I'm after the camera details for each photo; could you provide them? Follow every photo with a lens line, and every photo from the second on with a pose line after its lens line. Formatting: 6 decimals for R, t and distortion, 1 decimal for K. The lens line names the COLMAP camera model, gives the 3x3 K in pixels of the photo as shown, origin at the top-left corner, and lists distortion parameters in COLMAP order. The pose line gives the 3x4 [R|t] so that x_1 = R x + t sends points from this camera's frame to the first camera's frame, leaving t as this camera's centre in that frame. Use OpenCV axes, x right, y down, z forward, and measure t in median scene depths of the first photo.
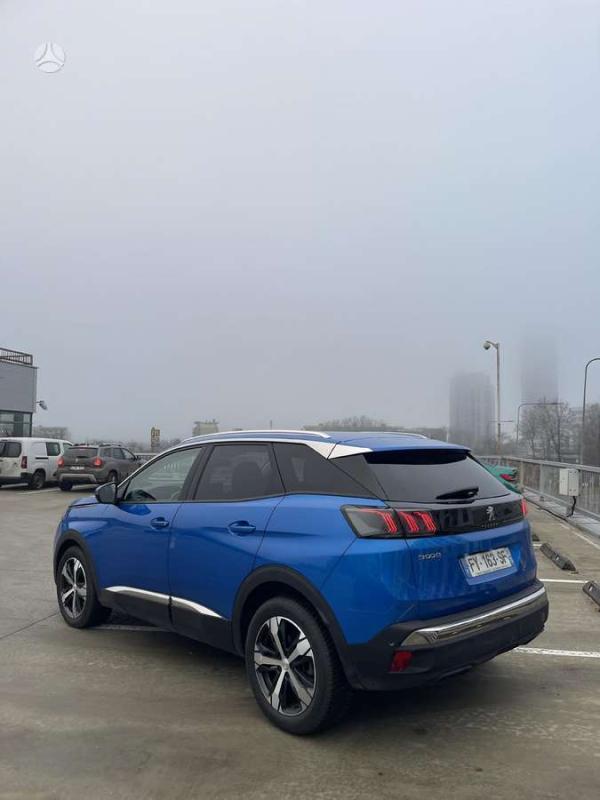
lens RADIAL K [[597.6, 0, 300.0], [0, 597.6, 400.0], [0, 0, 1]] dist [0.025663, -0.000237]
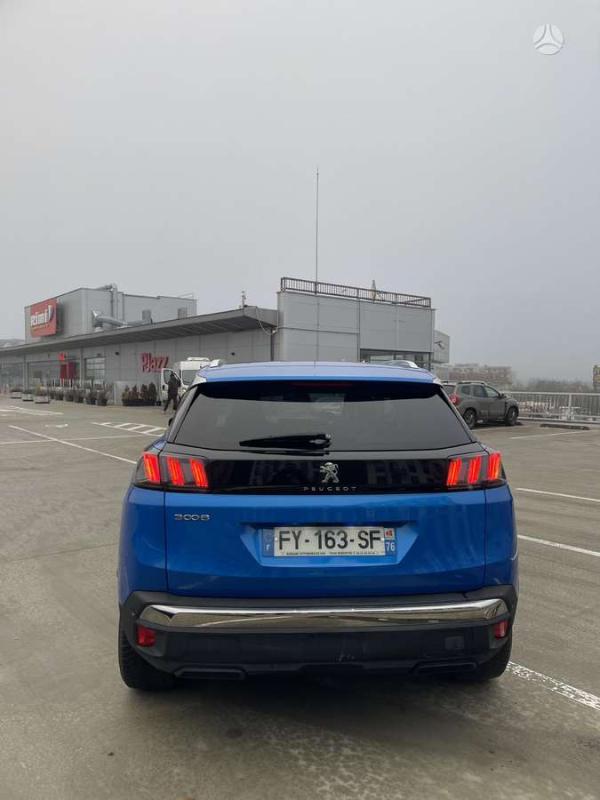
lens RADIAL K [[597.6, 0, 300.0], [0, 597.6, 400.0], [0, 0, 1]] dist [0.025663, -0.000237]
pose [[0.769245, 0.021846, -0.638581, 0.700293], [0.043271, 0.995340, 0.086176, 0.044905], [0.637488, -0.093922, 0.764714, 0.449856]]
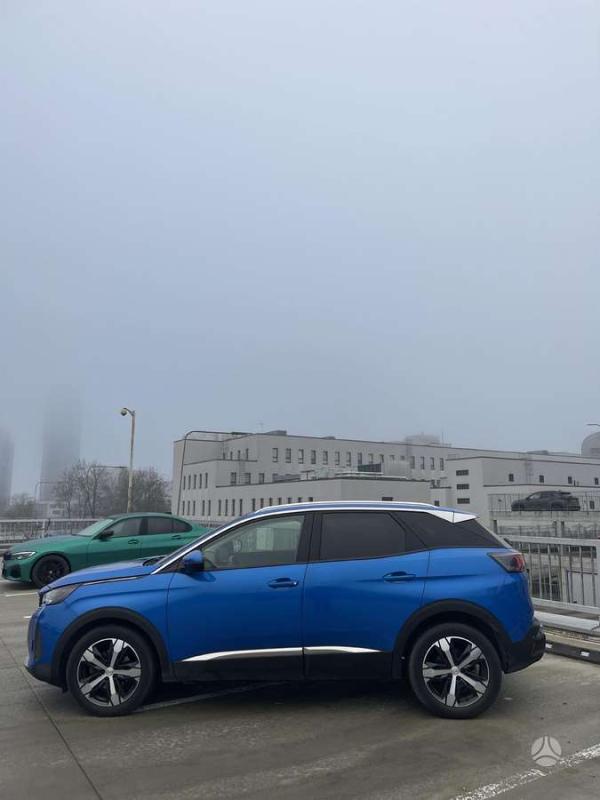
lens RADIAL K [[597.6, 0, 300.0], [0, 597.6, 400.0], [0, 0, 1]] dist [0.025663, -0.000237]
pose [[0.728588, 0.119617, 0.674426, -1.231929], [-0.050867, 0.991363, -0.120878, -0.003144], [-0.683061, 0.053764, 0.728380, 0.168237]]
